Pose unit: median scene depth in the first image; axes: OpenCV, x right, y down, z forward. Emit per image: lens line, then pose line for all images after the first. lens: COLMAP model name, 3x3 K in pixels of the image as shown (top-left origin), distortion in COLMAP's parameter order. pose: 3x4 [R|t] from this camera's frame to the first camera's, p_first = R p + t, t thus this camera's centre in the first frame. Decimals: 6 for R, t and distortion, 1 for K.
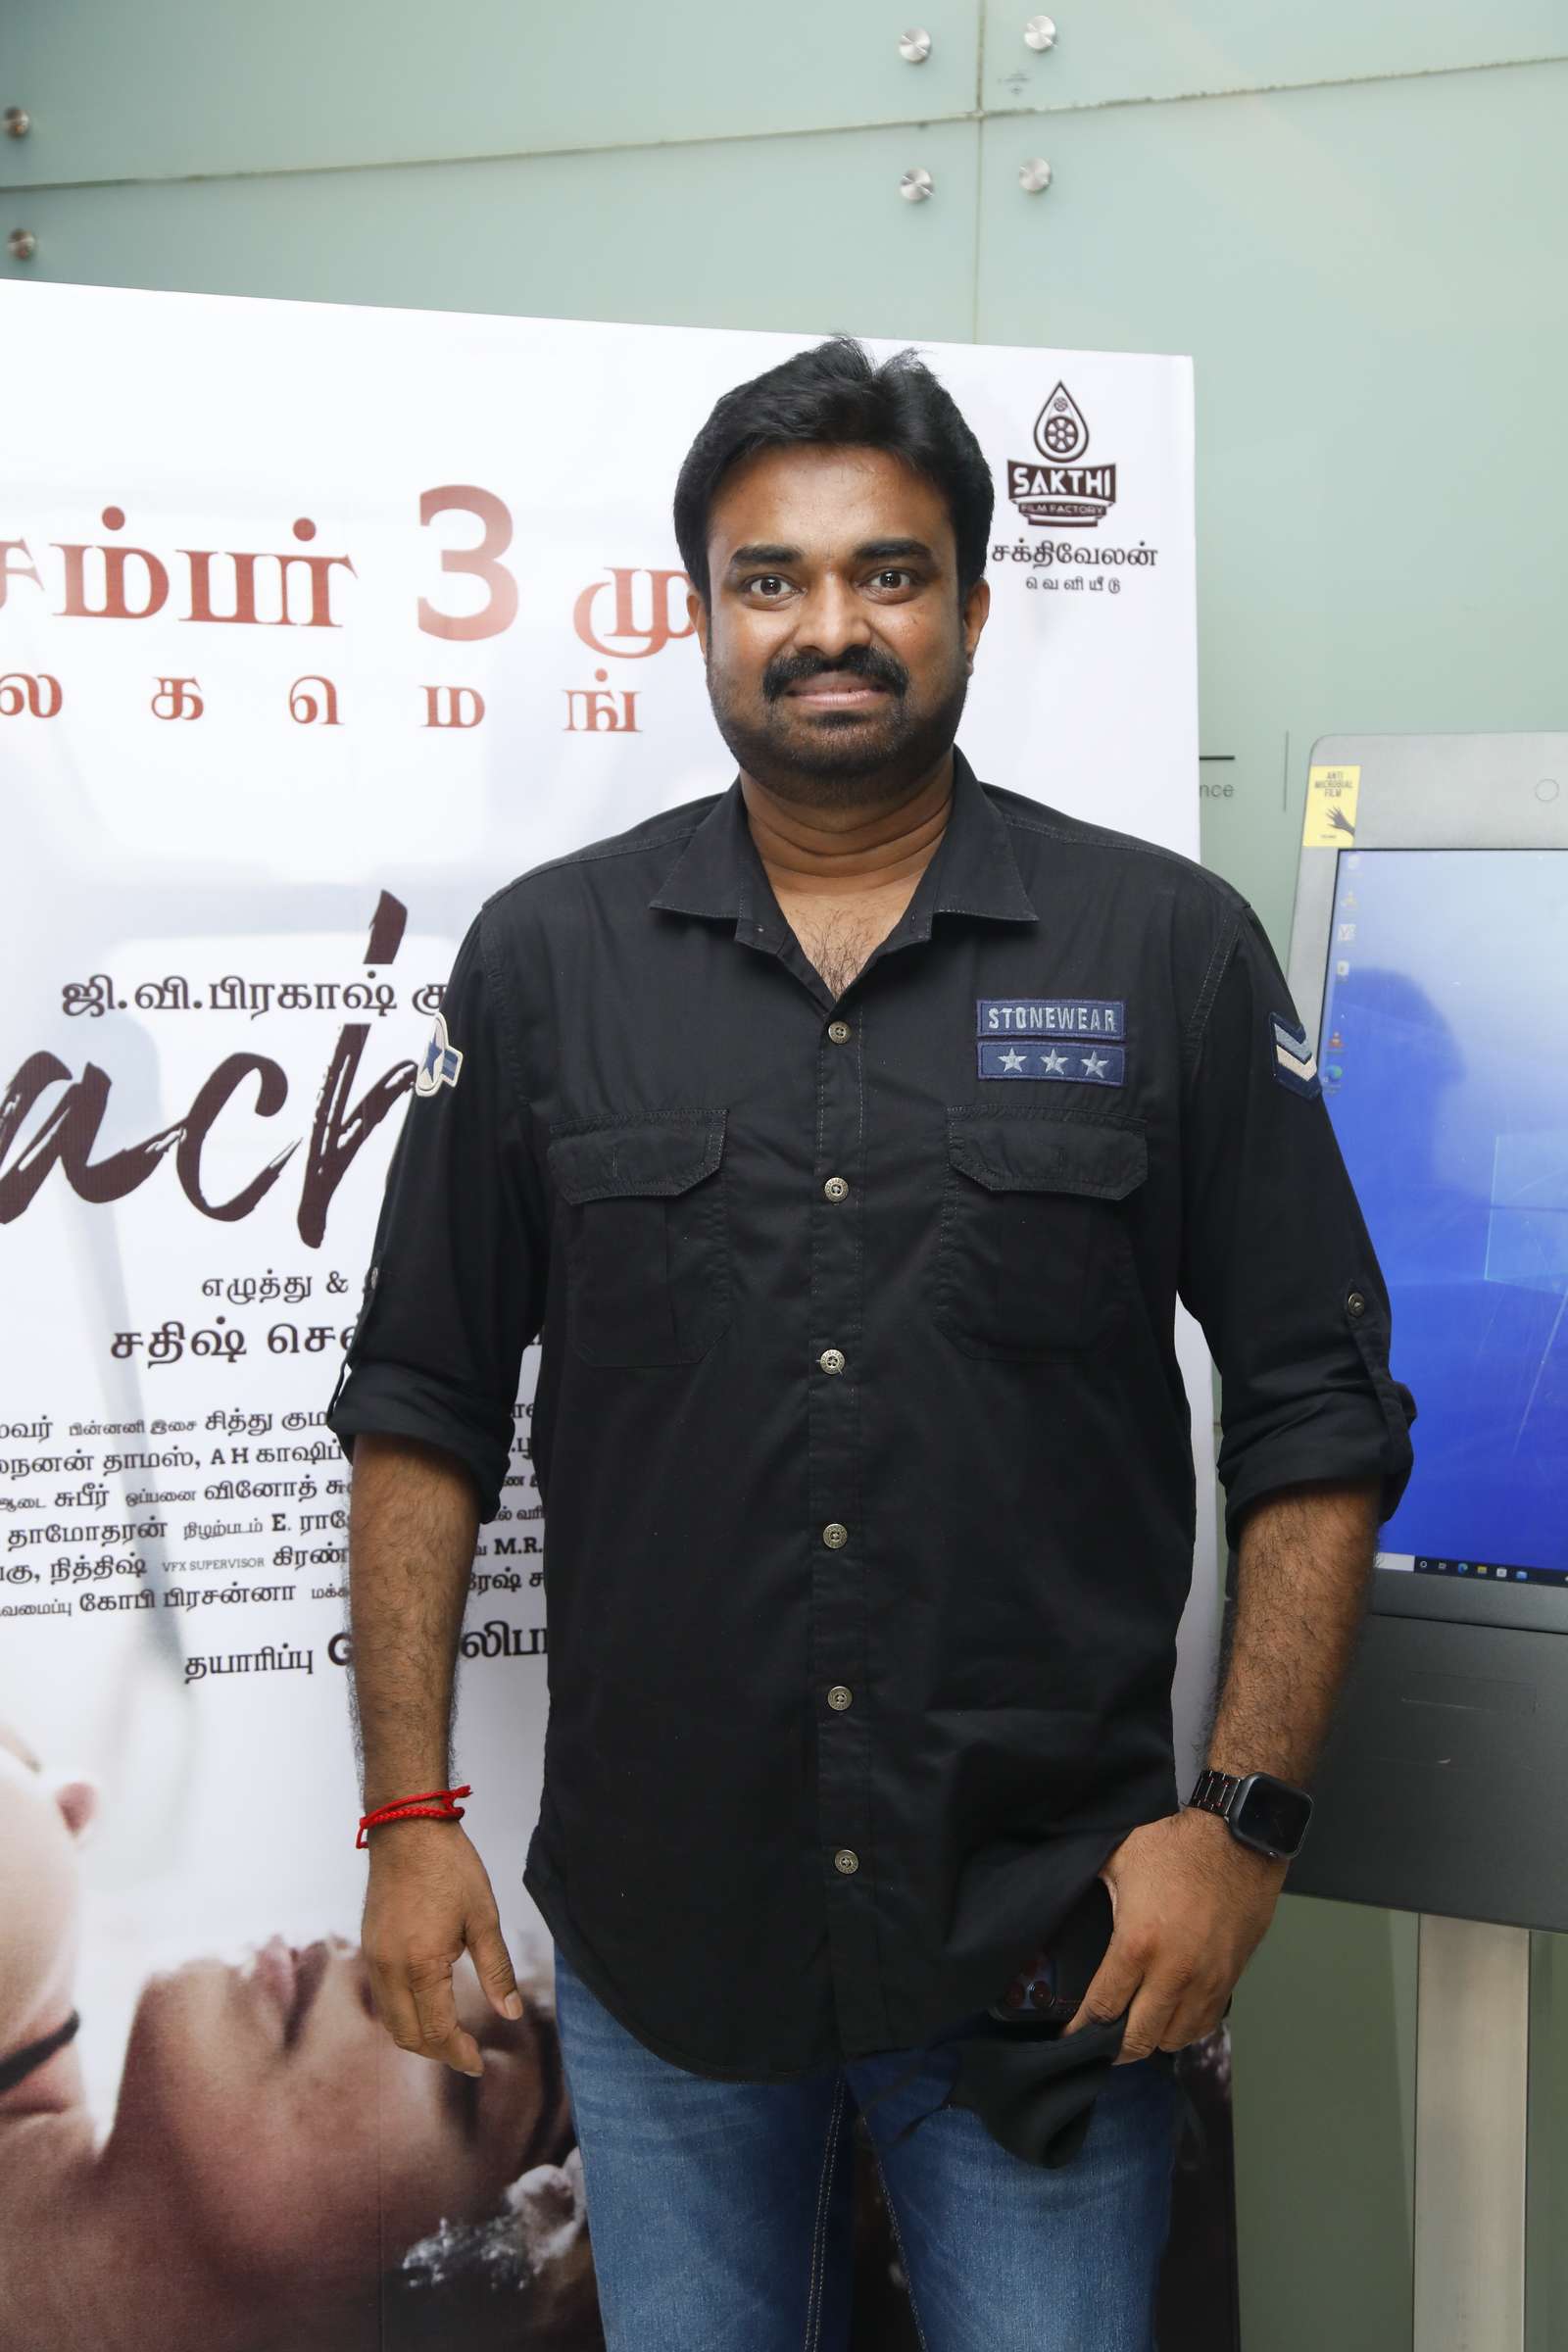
lens RADIAL K [[3330.0, 0, 771.1], [0, 3330.0, 1186.1], [0, 0, 1]] dist [0.130163, 0.137087]
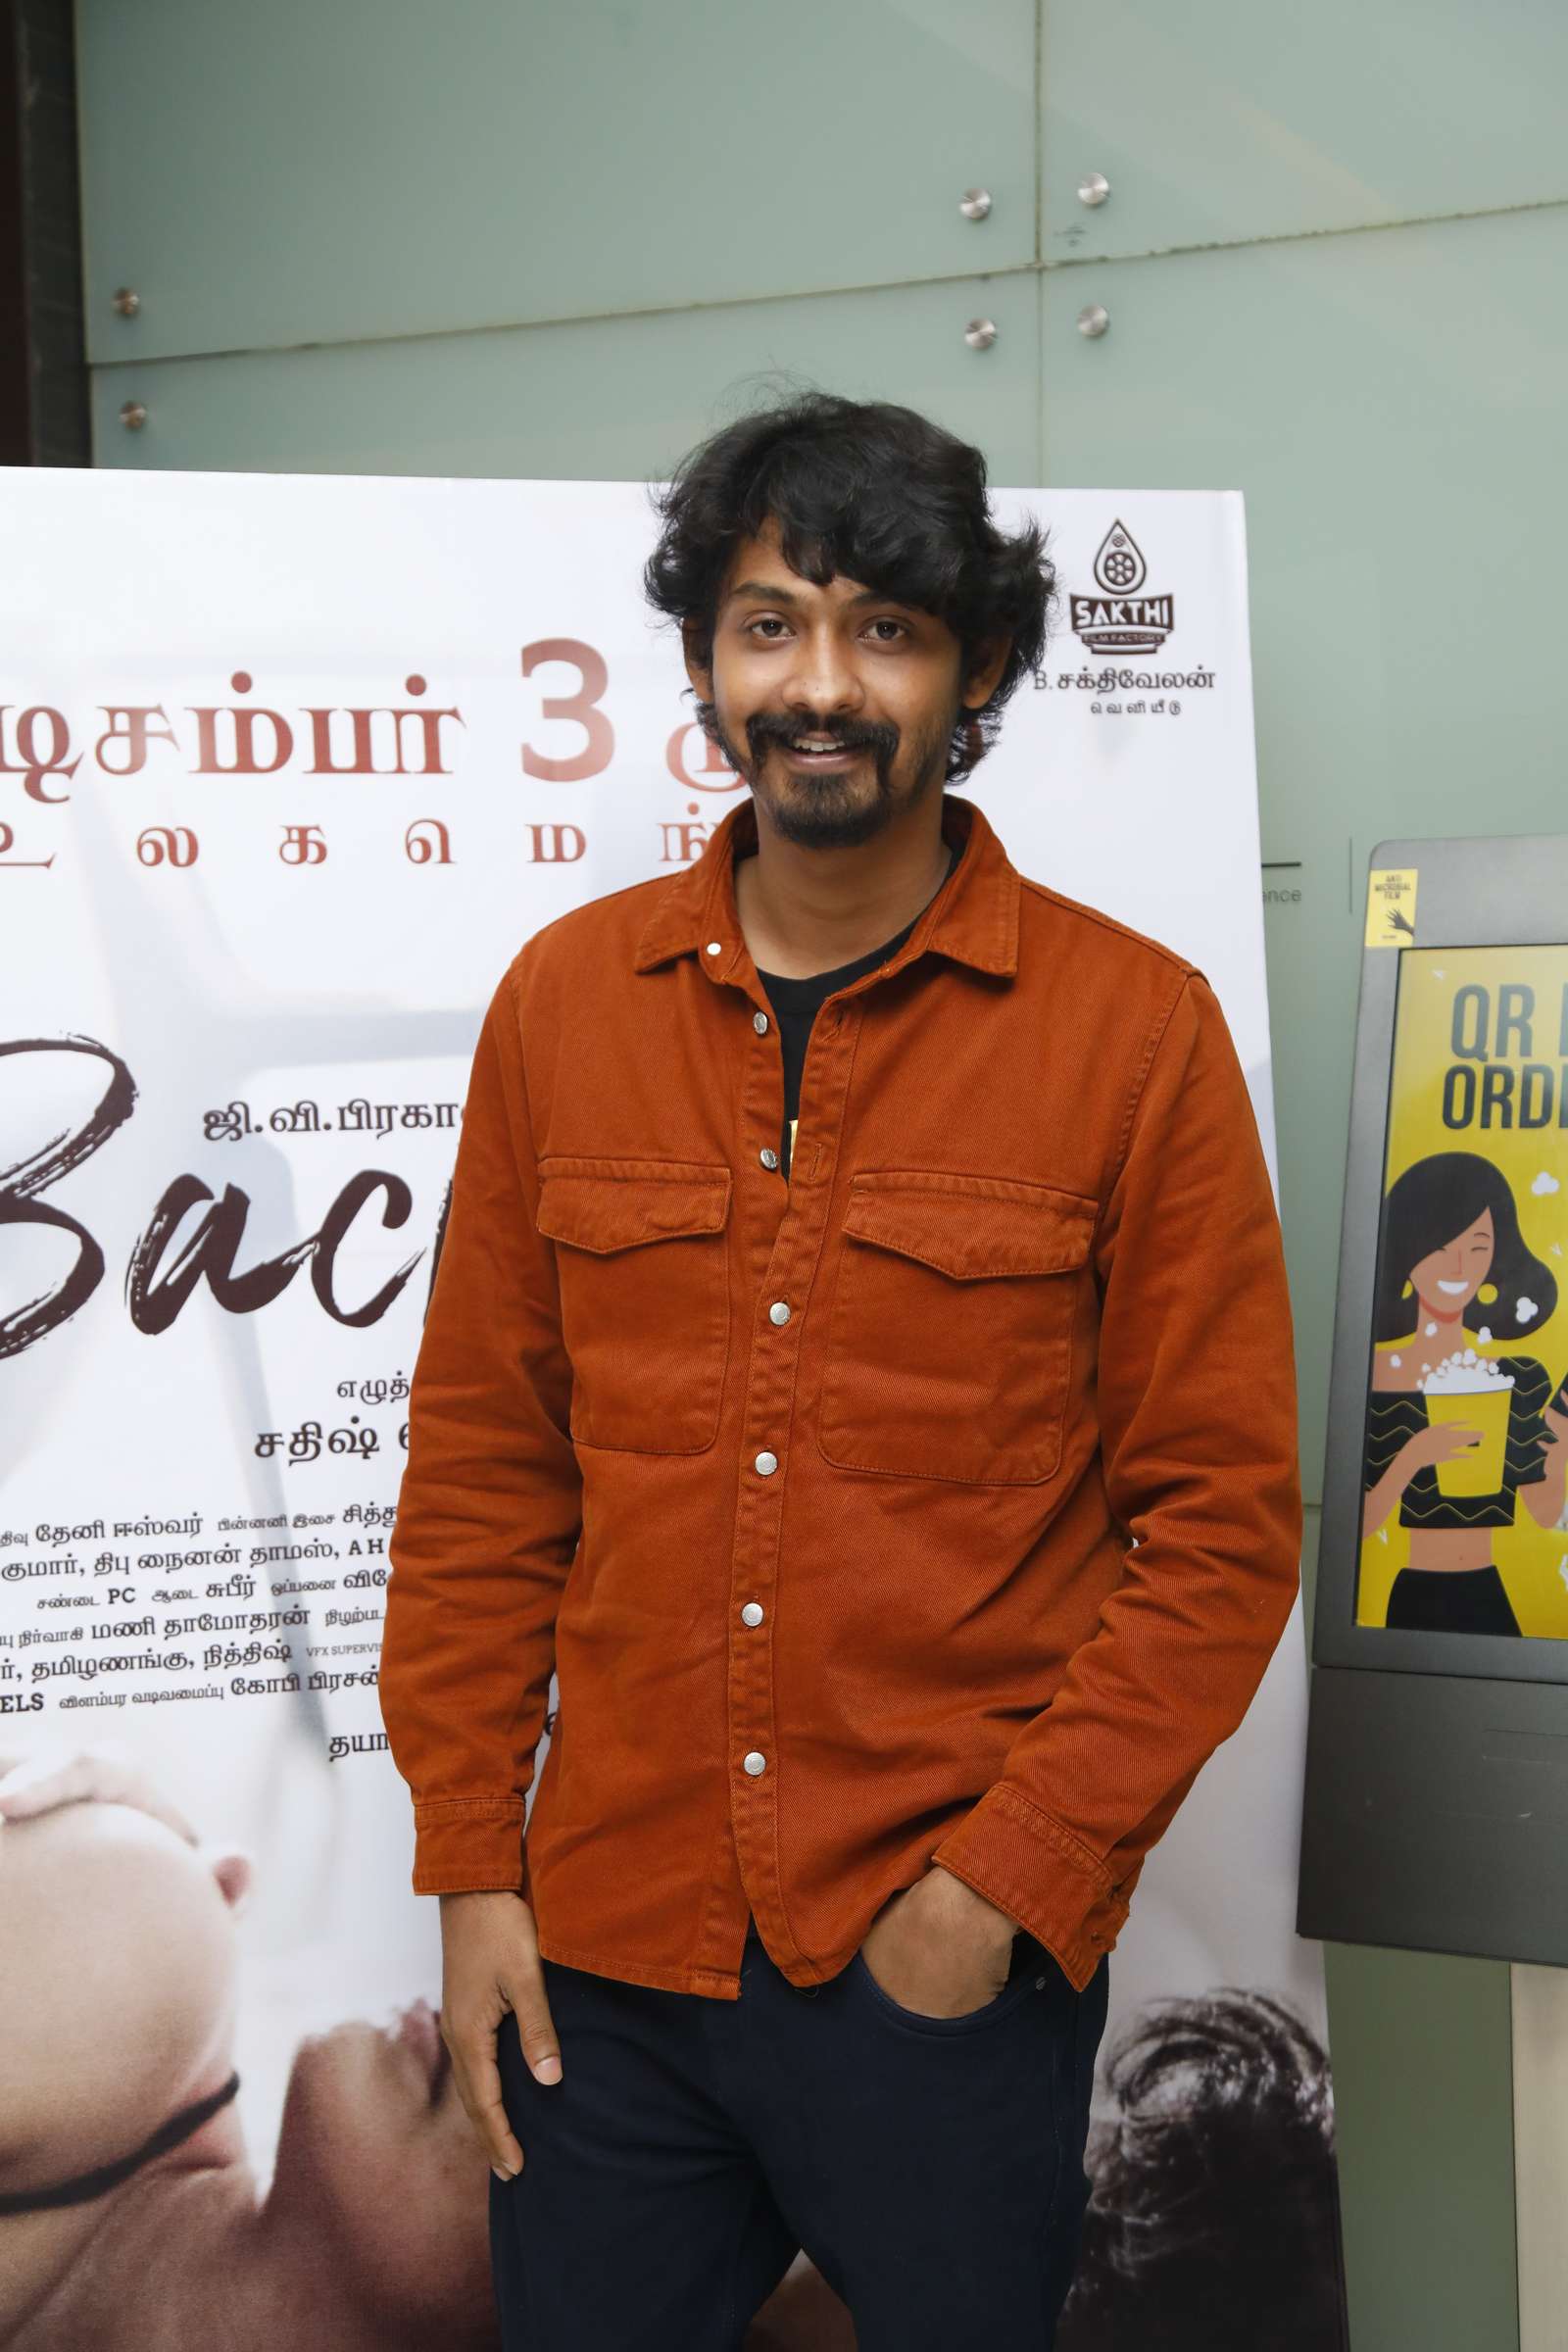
lens RADIAL K [[3647.5, 0, 748.8], [0, 3647.5, 1186.7], [0, 0, 1]] dist [0.166489, 0.276660]
pose [[0.998961, -0.027904, -0.036046, 0.005960], [0.026559, 0.998953, -0.037248, 0.012424], [0.037047, 0.036252, 0.998656, -0.169451]]
